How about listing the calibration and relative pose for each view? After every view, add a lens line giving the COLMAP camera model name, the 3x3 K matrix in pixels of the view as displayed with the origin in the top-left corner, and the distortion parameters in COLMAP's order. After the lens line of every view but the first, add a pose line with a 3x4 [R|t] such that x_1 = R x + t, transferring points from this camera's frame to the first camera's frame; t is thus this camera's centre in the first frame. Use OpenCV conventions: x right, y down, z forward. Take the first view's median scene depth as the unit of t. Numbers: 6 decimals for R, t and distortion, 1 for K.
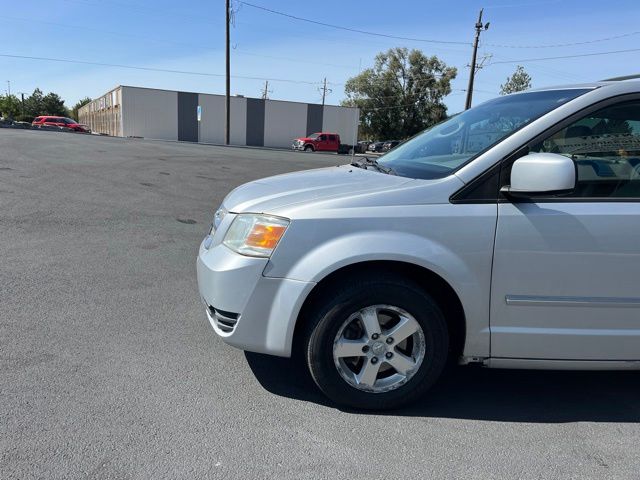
lens RADIAL K [[484.6, 0, 312.7], [0, 484.6, 237.4], [0, 0, 1]] dist [0.063130, -0.084946]
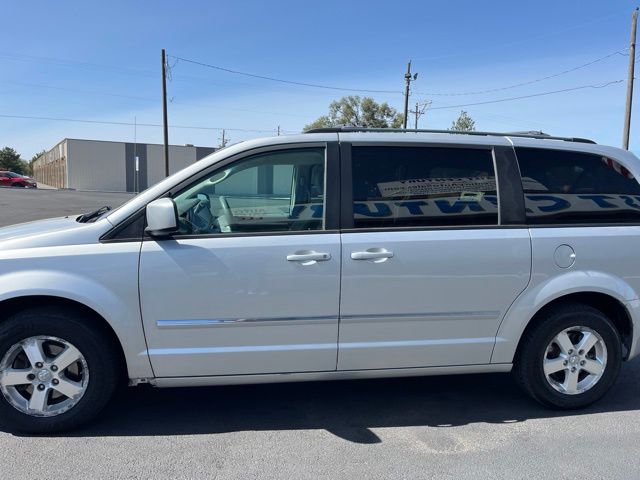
lens RADIAL K [[484.6, 0, 315.3], [0, 484.6, 234.3], [0, 0, 1]] dist [0.063130, -0.084946]
pose [[0.996833, -0.039705, 0.068896, 0.130508], [0.046090, 0.994531, -0.093717, 0.007748], [-0.064798, 0.096595, 0.993212, -0.034109]]
